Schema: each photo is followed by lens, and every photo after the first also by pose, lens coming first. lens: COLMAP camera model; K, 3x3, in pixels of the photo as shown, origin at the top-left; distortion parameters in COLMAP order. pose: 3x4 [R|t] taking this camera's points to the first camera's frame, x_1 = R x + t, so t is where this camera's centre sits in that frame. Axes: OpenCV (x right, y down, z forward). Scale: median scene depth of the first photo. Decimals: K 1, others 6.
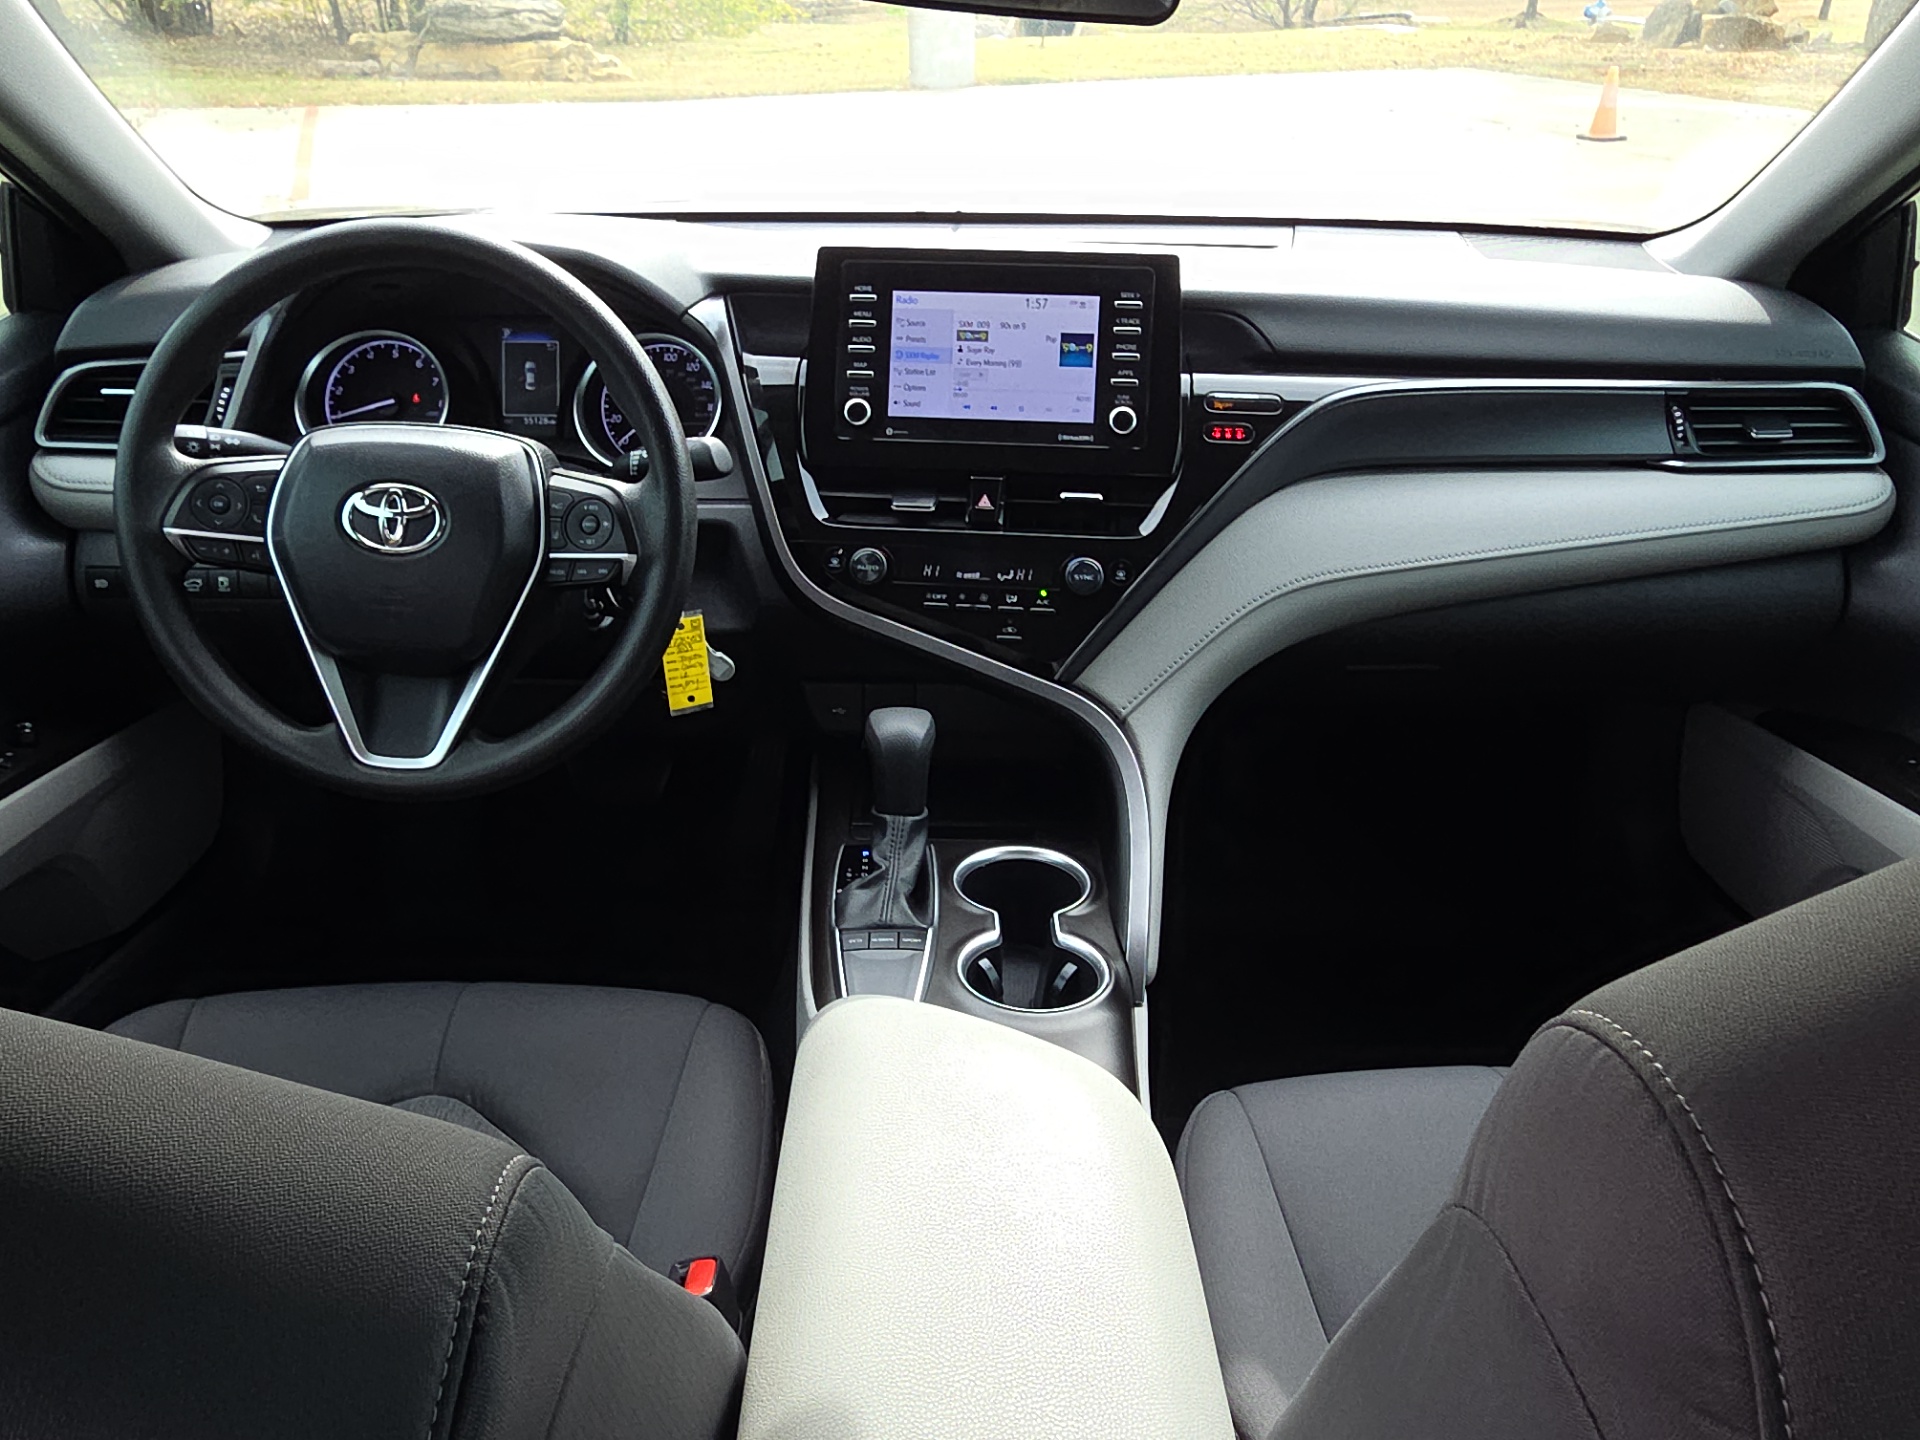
lens RADIAL K [[1519.5, 0, 909.0], [0, 1519.5, 725.5], [0, 0, 1]] dist [0.007124, 0.005727]
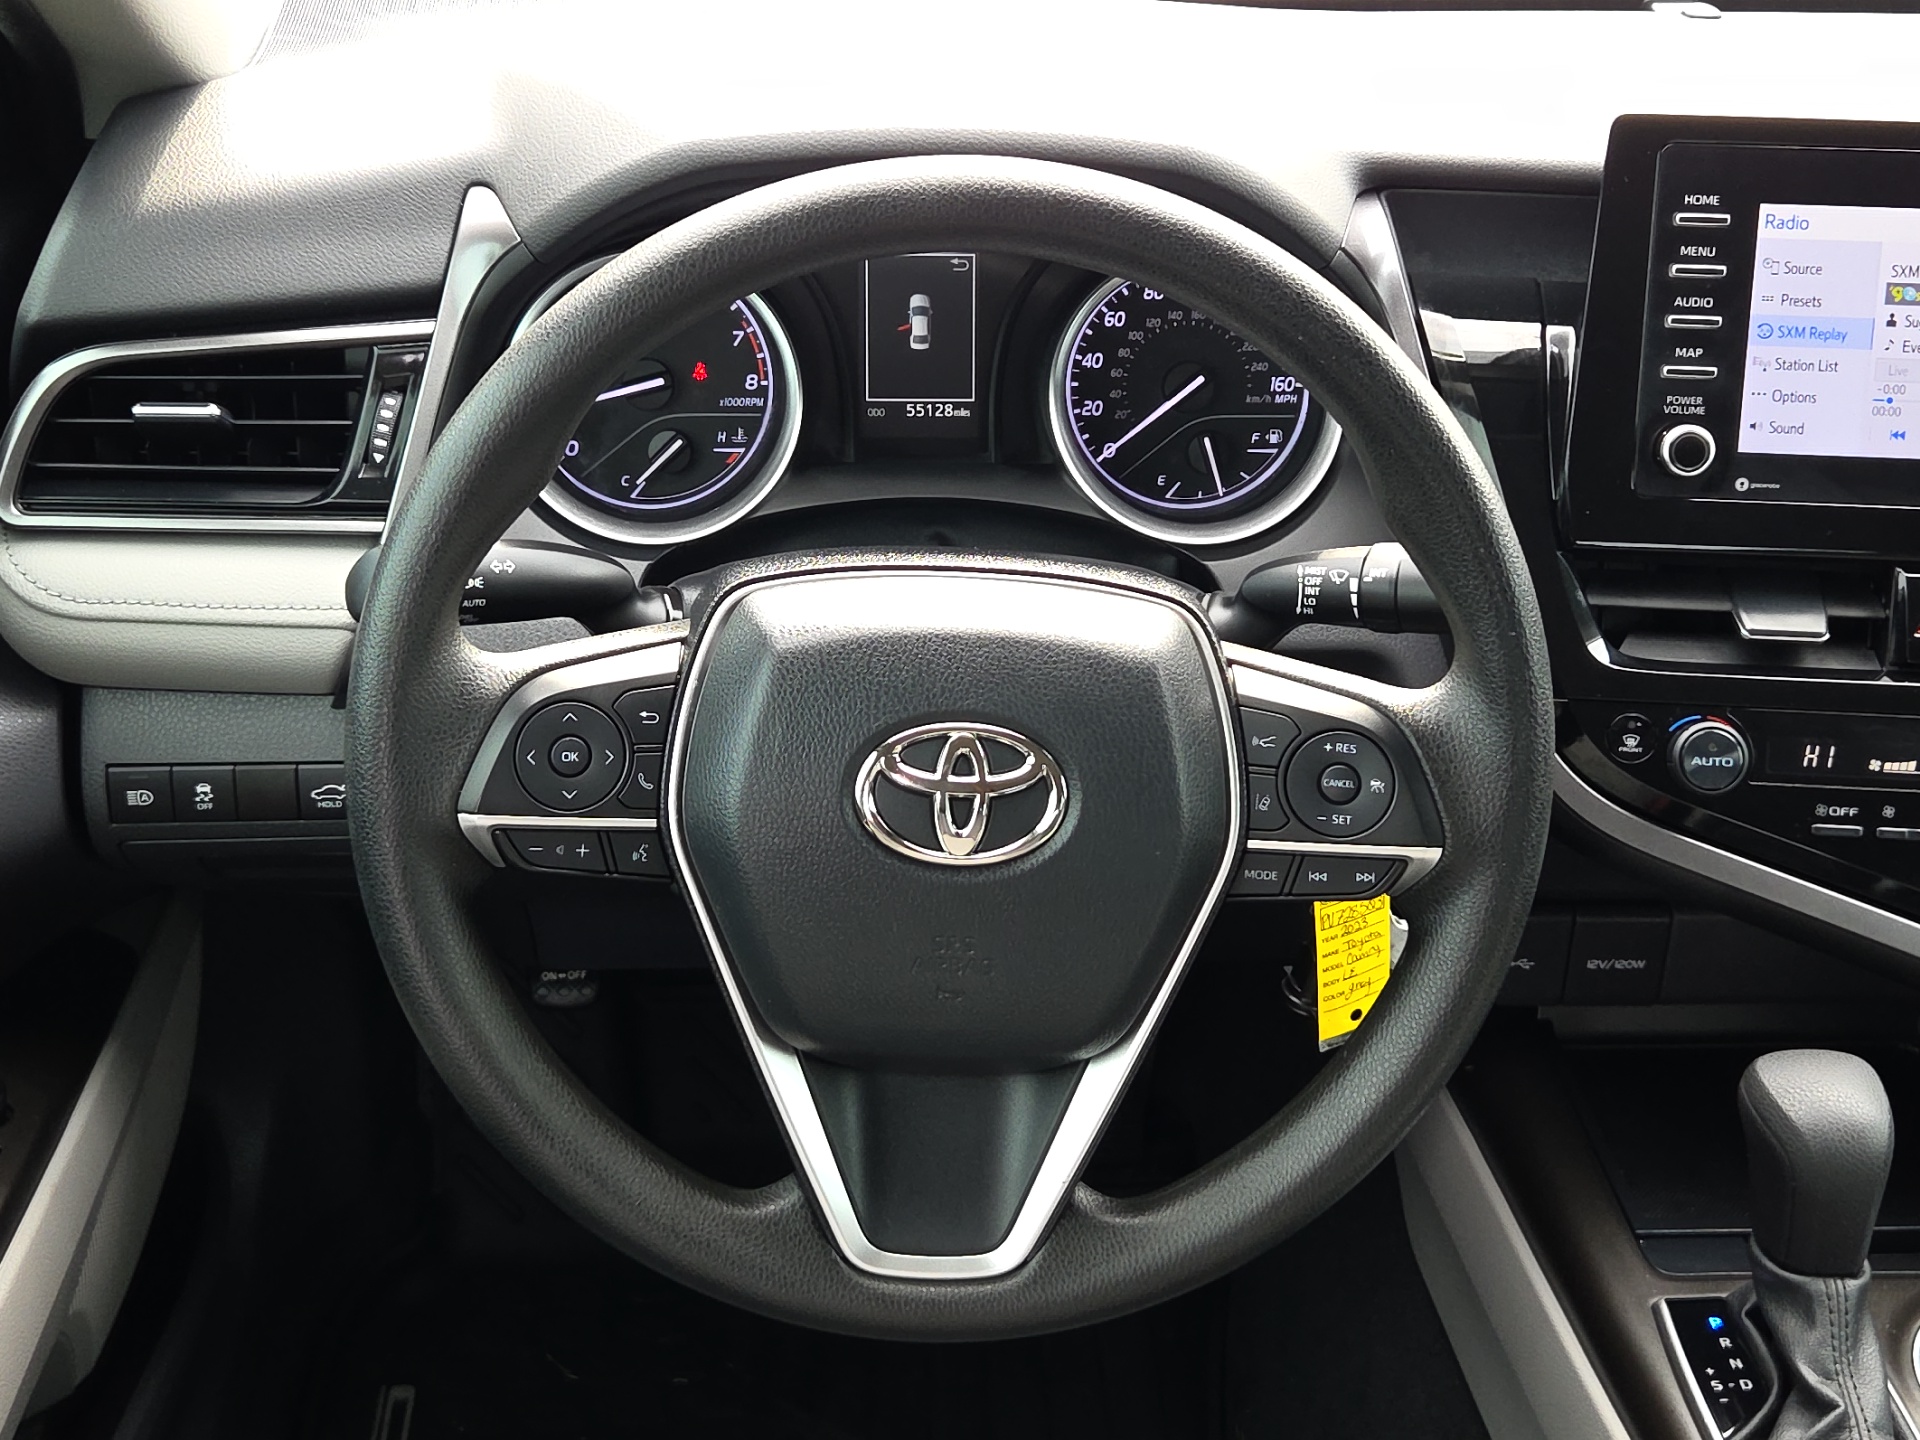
lens RADIAL K [[2426.8, 0, 952.4], [0, 2426.8, 683.1], [0, 0, 1]] dist [0.075521, -0.045504]
pose [[0.997603, -0.017138, 0.067041, -0.332347], [0.011770, 0.996752, 0.079661, -0.196699], [-0.068188, -0.078681, 0.994565, 0.205402]]
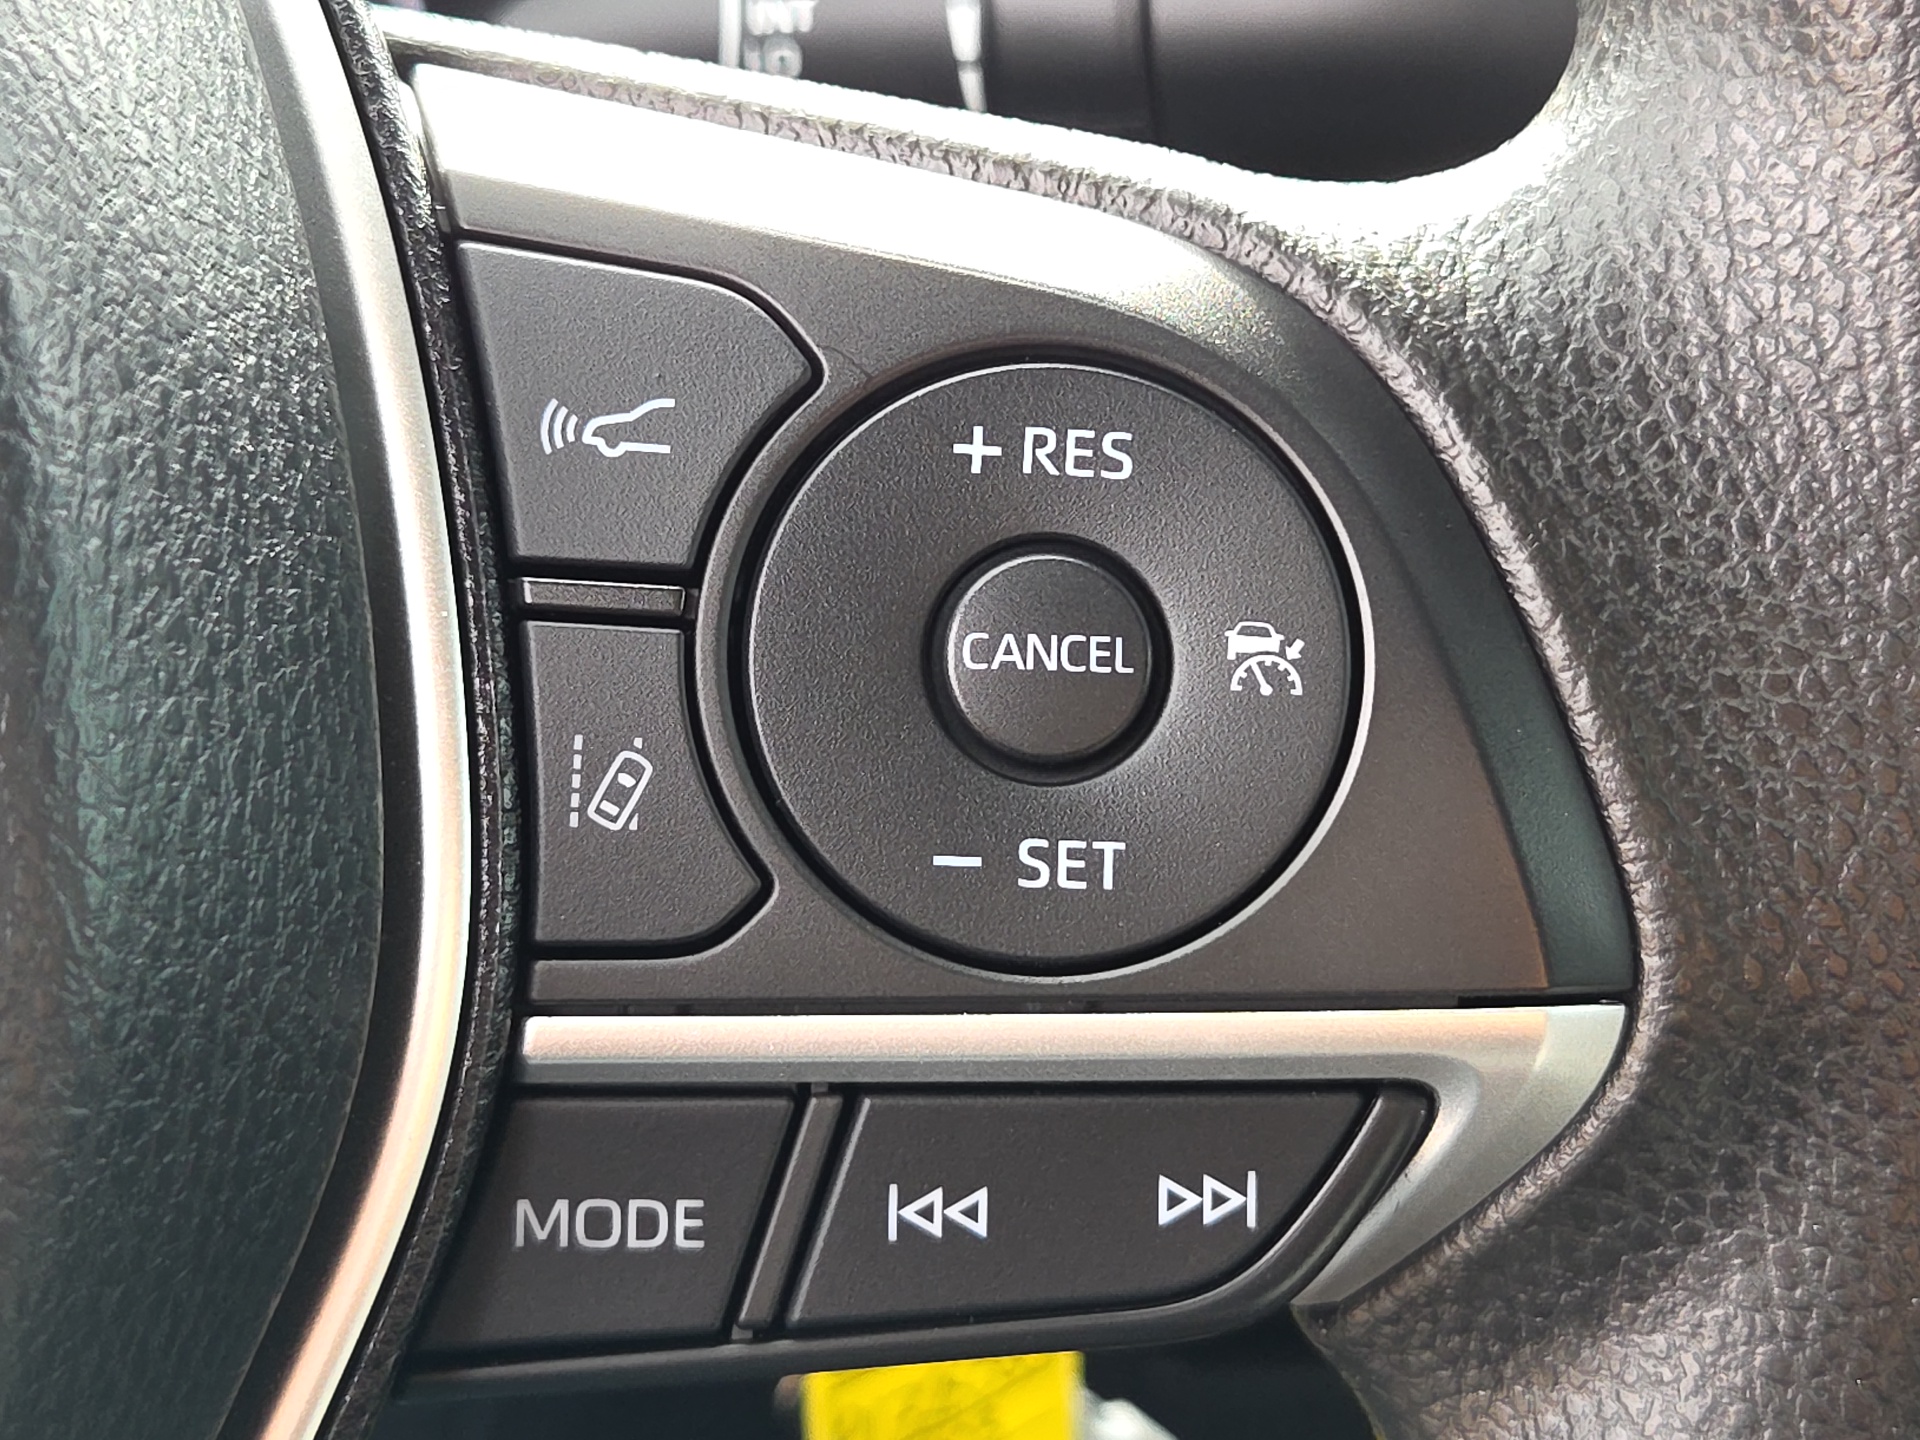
lens RADIAL K [[3351.2, 0, 960.0], [0, 3351.2, 720.0], [0, 0, 1]] dist [-0.059772, -0.128840]
pose [[0.950642, -0.025912, 0.309206, -0.234447], [0.034751, 0.999129, -0.023111, -0.107737], [-0.308338, 0.032716, 0.950714, 0.713747]]
